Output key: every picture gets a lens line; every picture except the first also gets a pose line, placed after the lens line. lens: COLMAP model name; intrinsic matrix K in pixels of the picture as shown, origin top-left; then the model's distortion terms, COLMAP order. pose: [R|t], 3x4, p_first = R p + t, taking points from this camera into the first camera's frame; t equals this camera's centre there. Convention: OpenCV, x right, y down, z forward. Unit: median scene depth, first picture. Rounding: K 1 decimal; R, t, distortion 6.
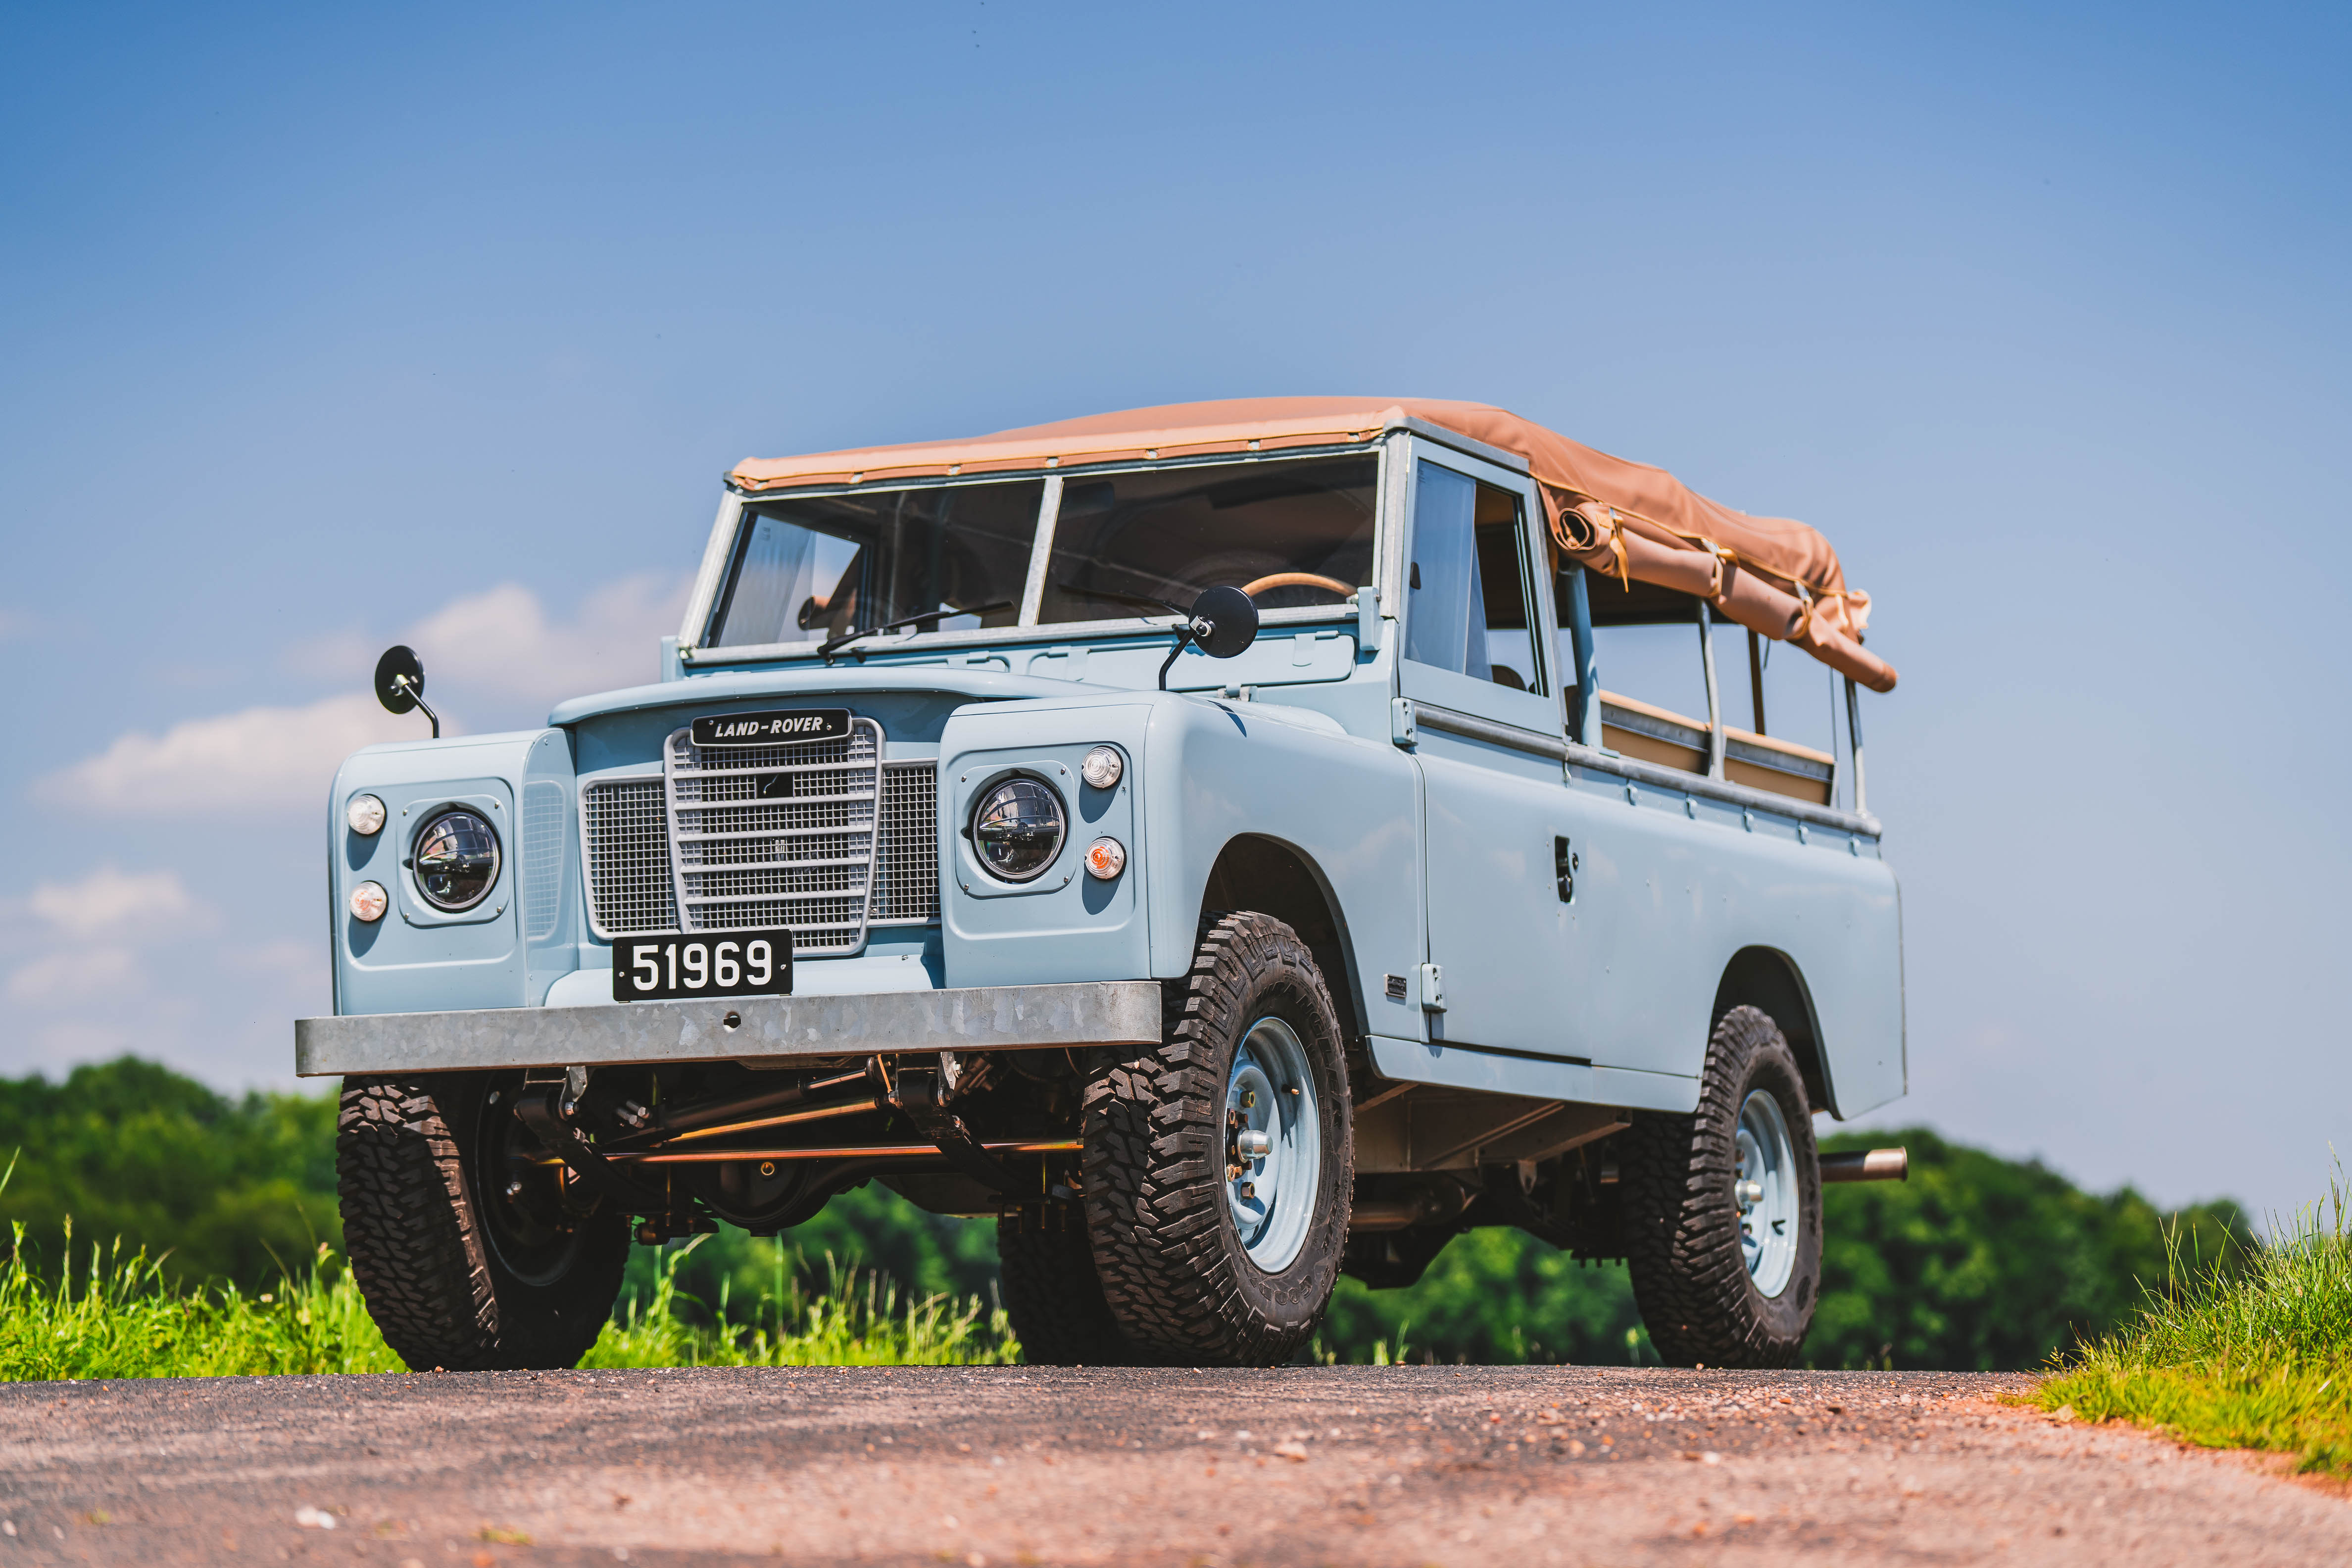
lens RADIAL K [[6475.8, 0, 1176.0], [0, 6475.8, 784.0], [0, 0, 1]] dist [0.002945, -0.197536]
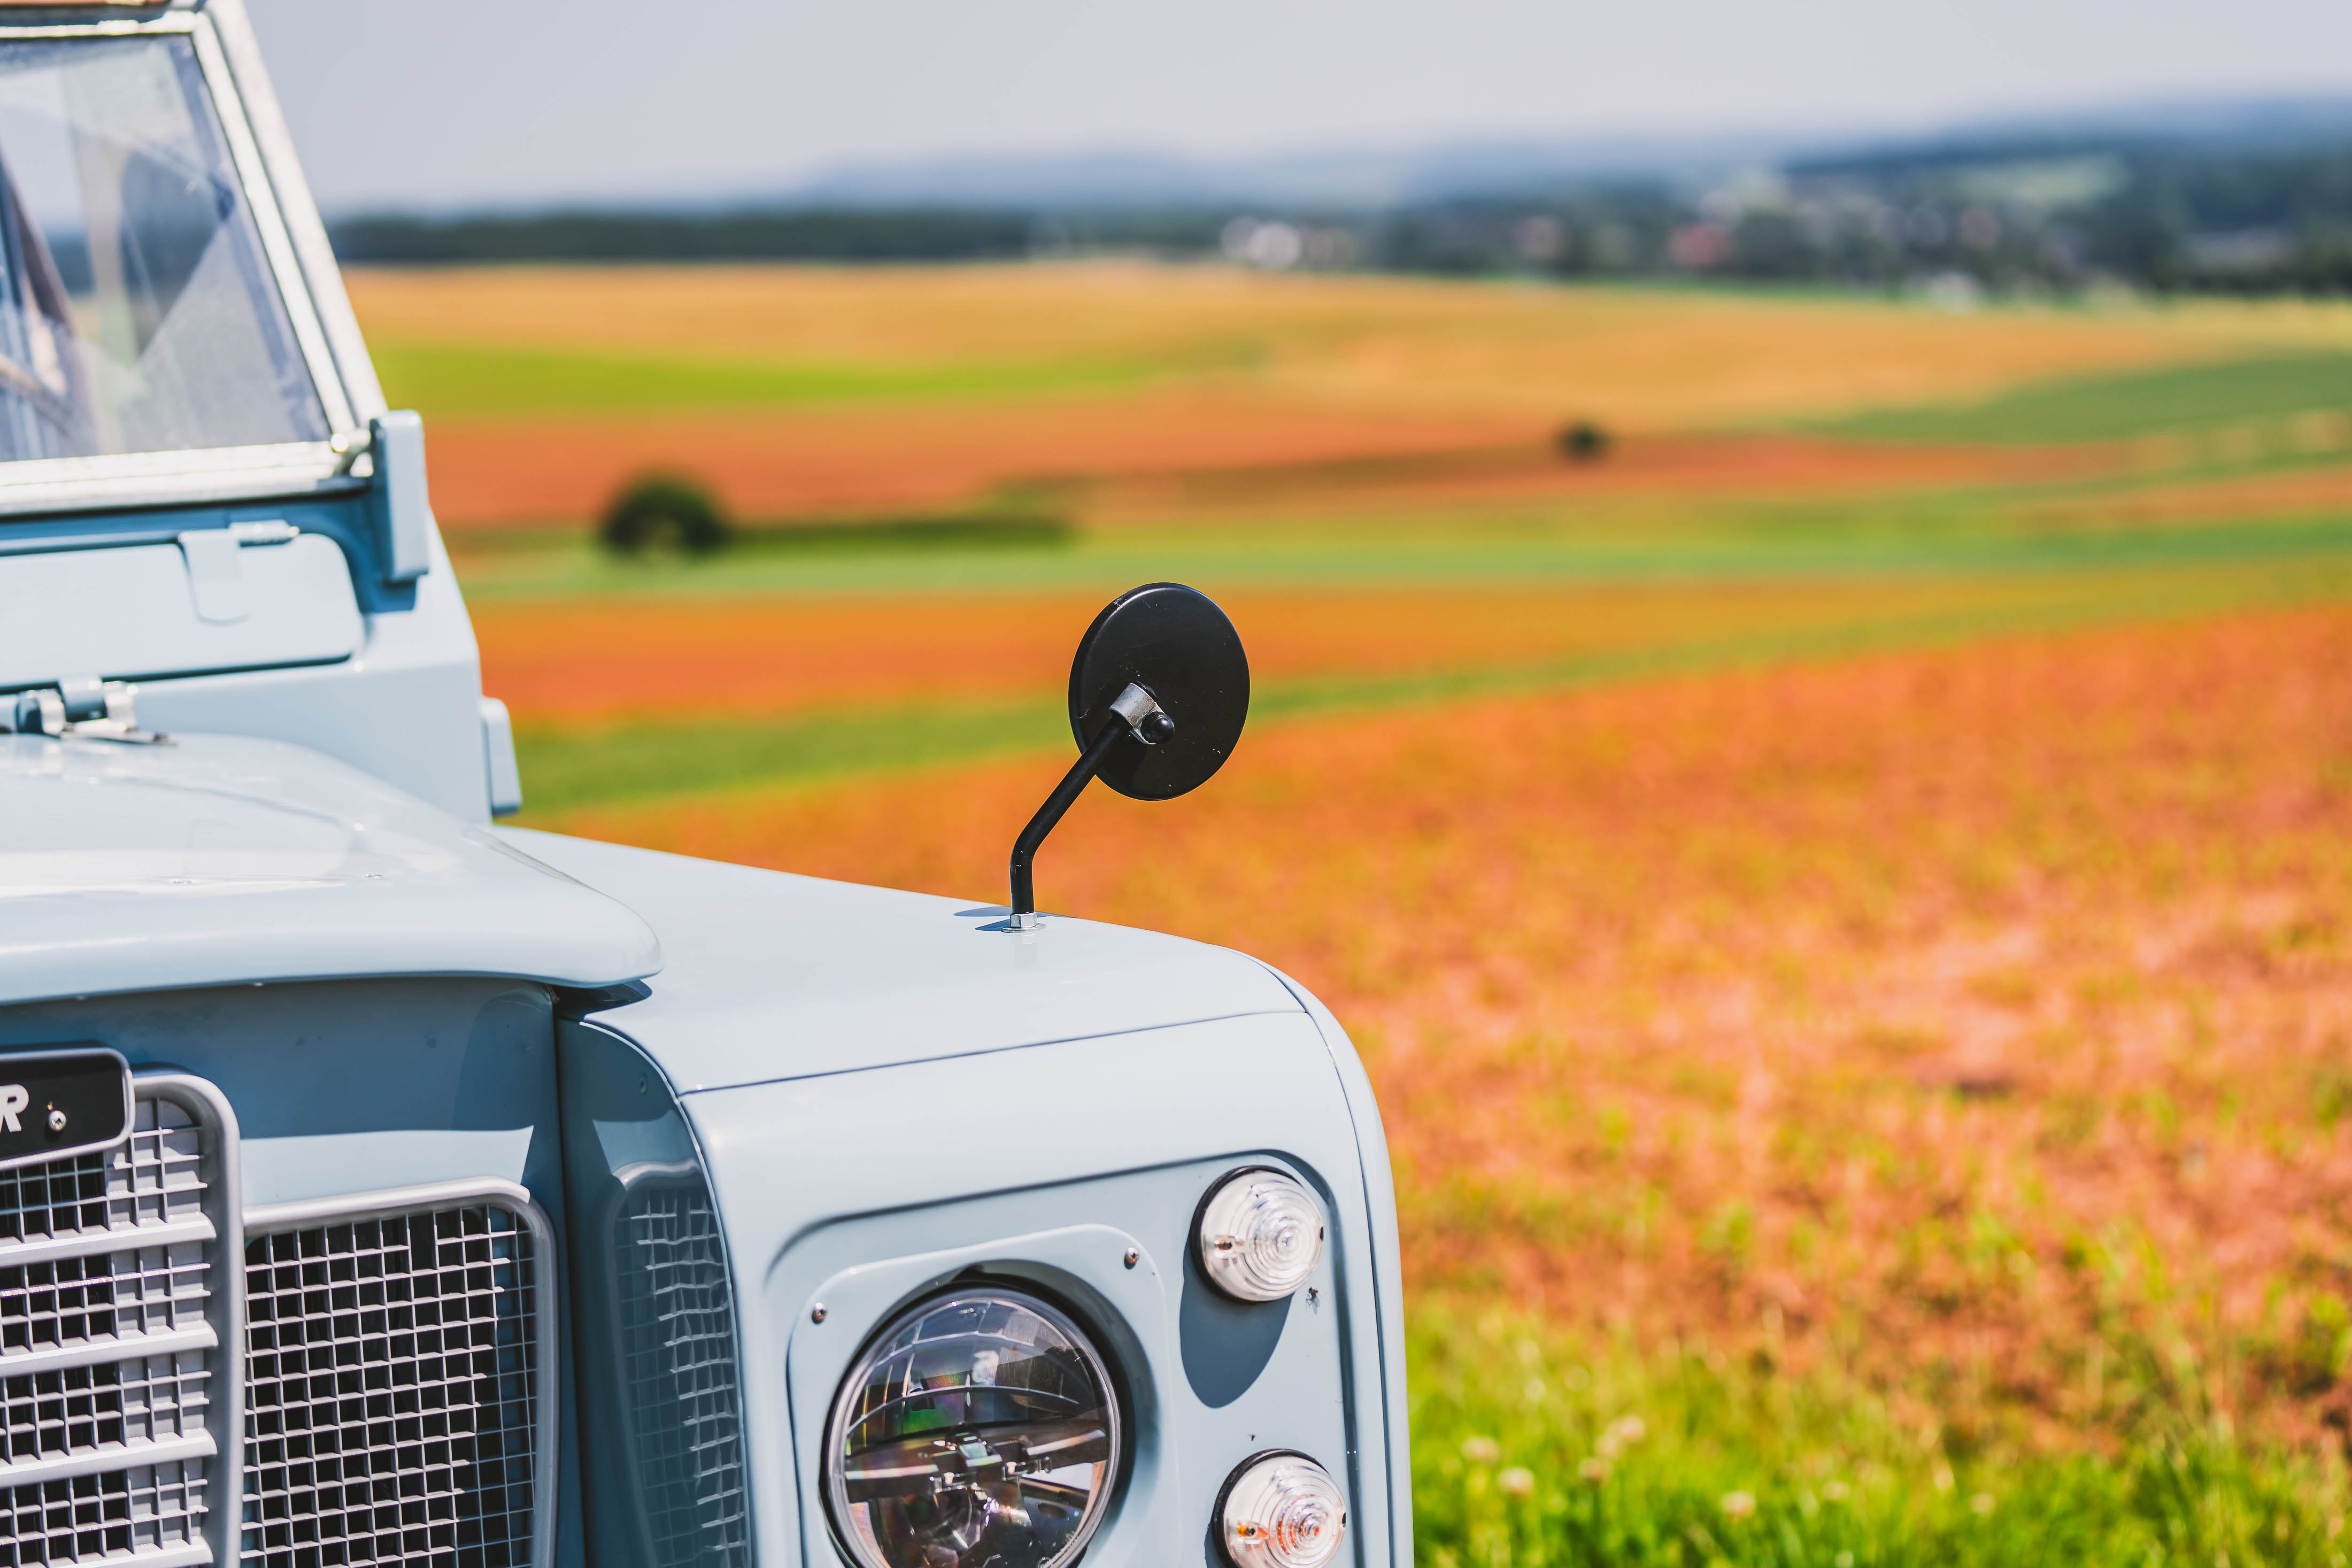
lens RADIAL K [[5568.5, 0, 1176.0], [0, 5568.5, 784.0], [0, 0, 1]] dist [-0.027245, 0.069264]
pose [[0.607716, -0.090970, 0.788927, -0.216452], [-0.032852, 0.989688, 0.139425, -0.059478], [-0.793475, -0.110649, 0.598460, 0.808824]]
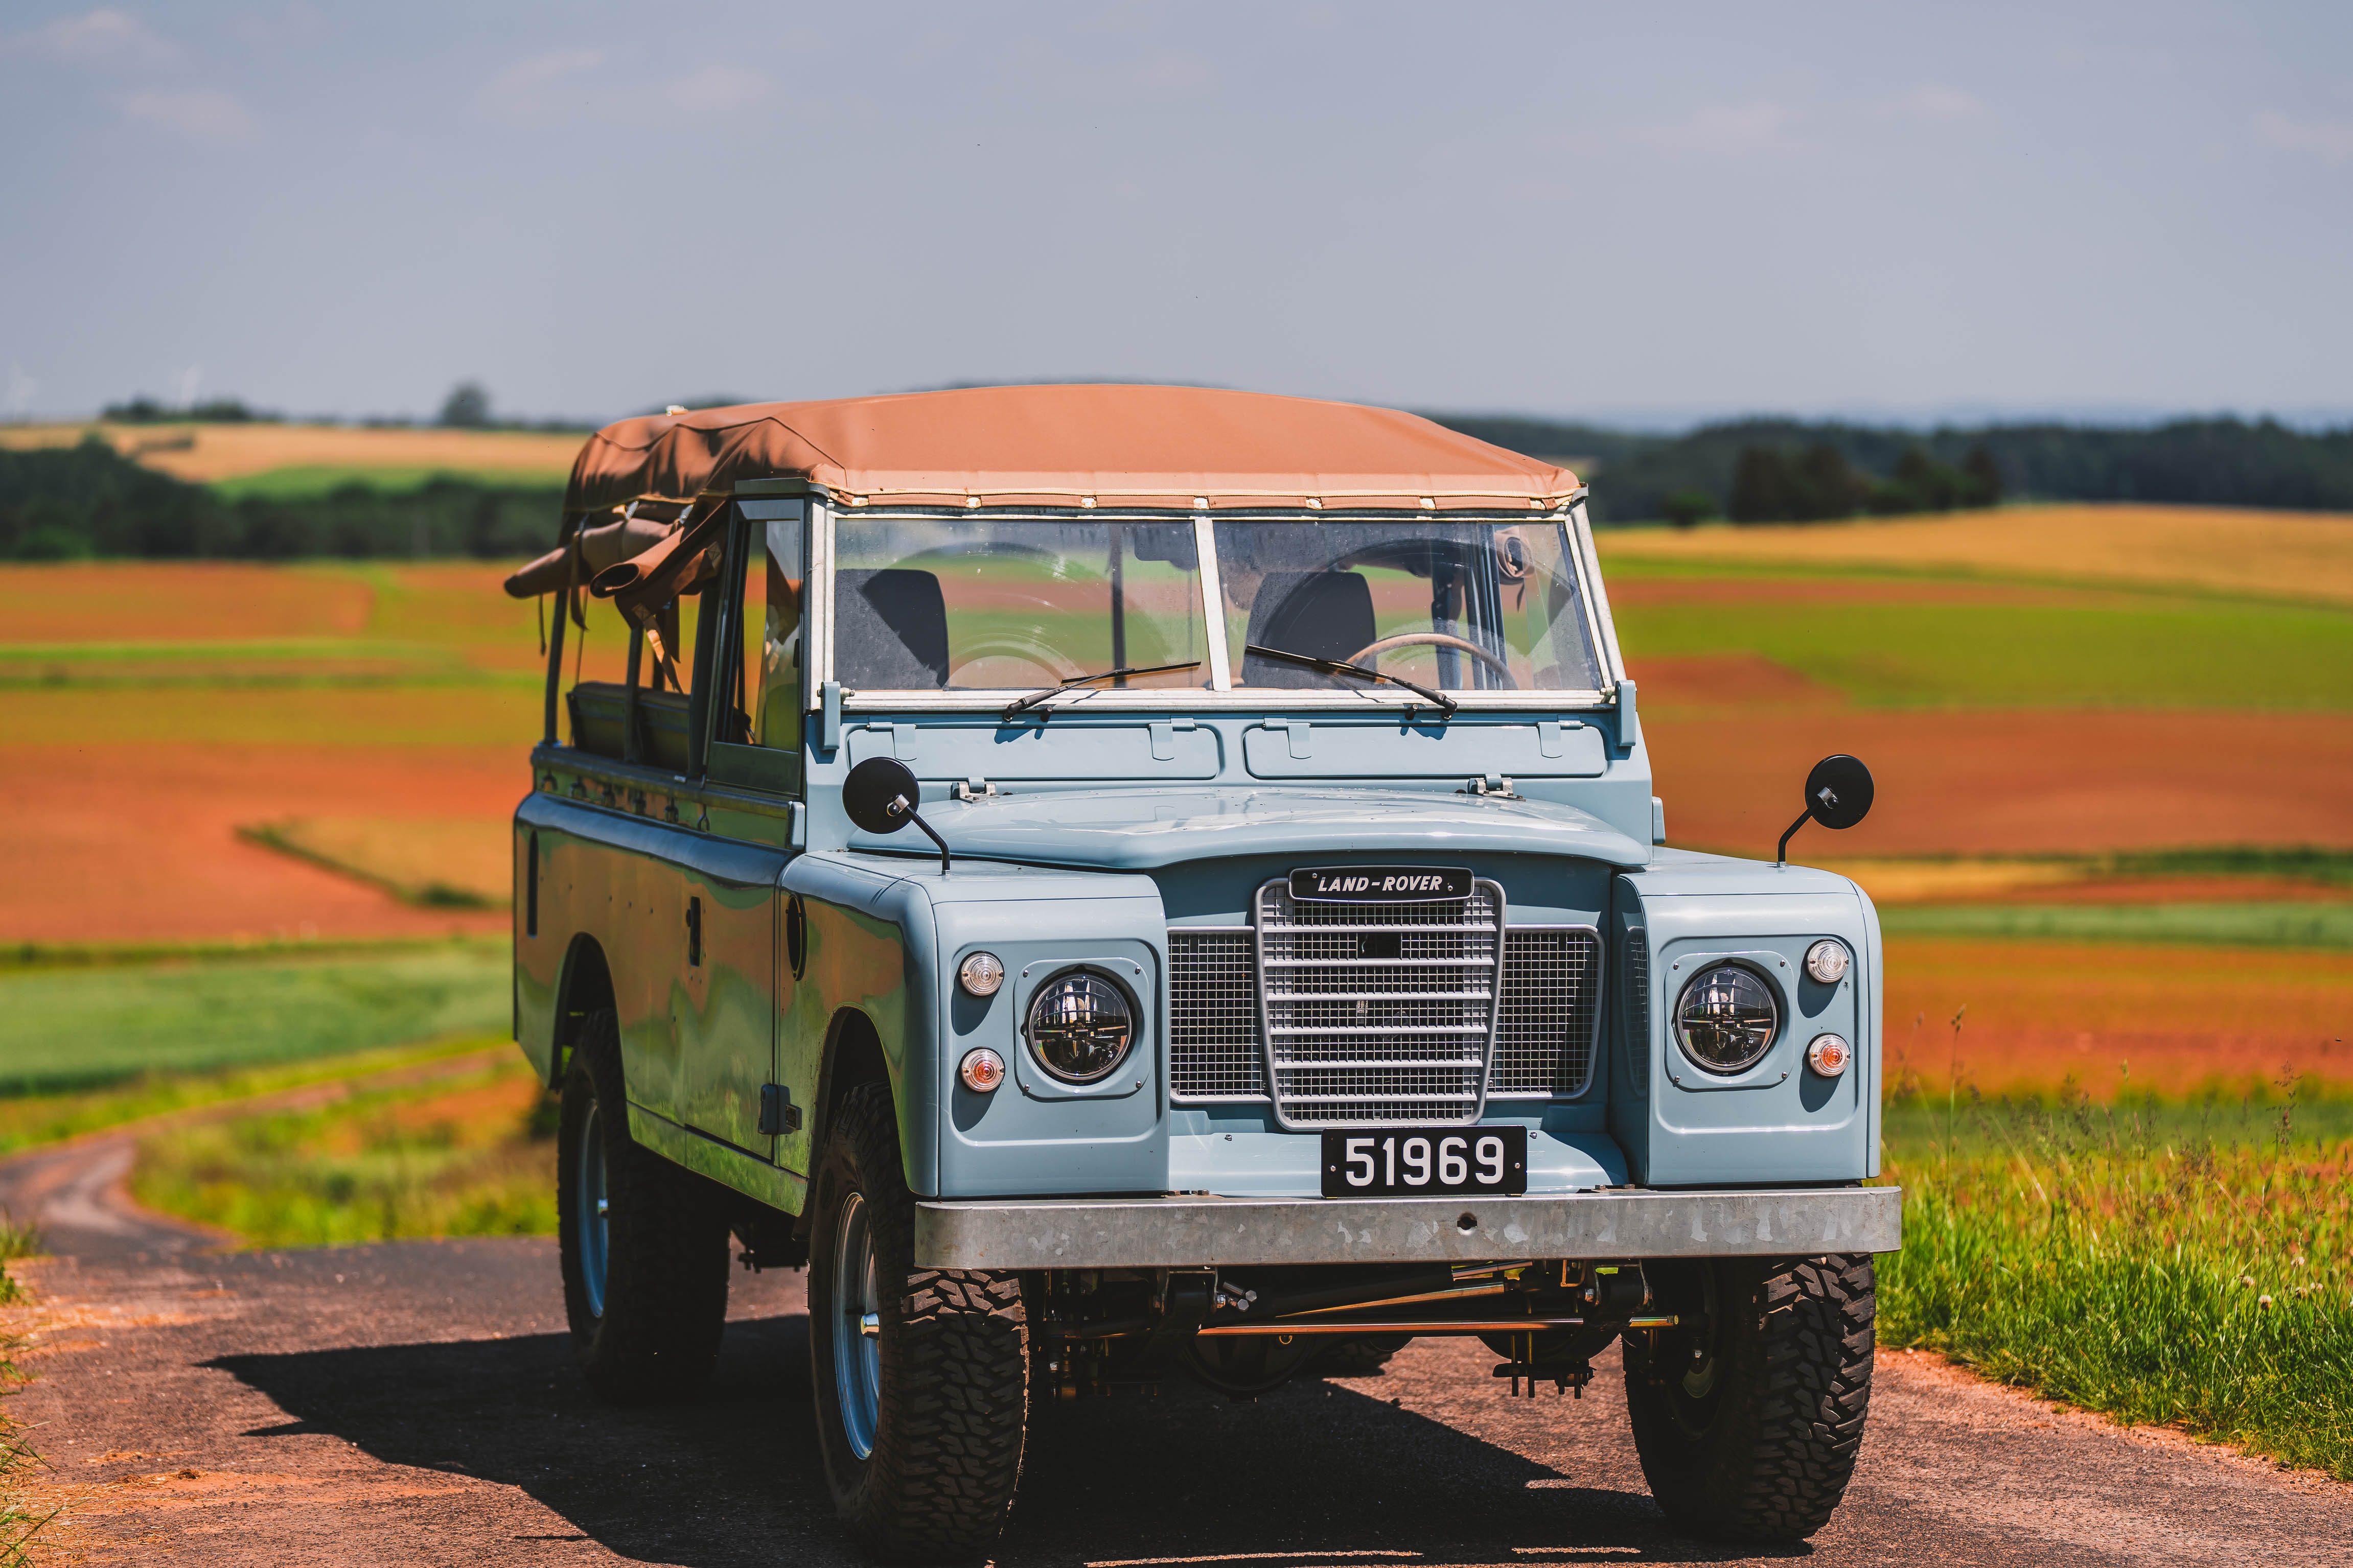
lens RADIAL K [[7447.7, 0, 1176.5], [0, 7447.7, 784.0], [0, 0, 1]] dist [-0.037177, 1.303385]
pose [[0.803982, 0.000639, 0.594654, -0.726039], [-0.075391, 0.992040, 0.100864, -0.129304], [-0.589856, -0.125924, 0.797630, 0.159814]]
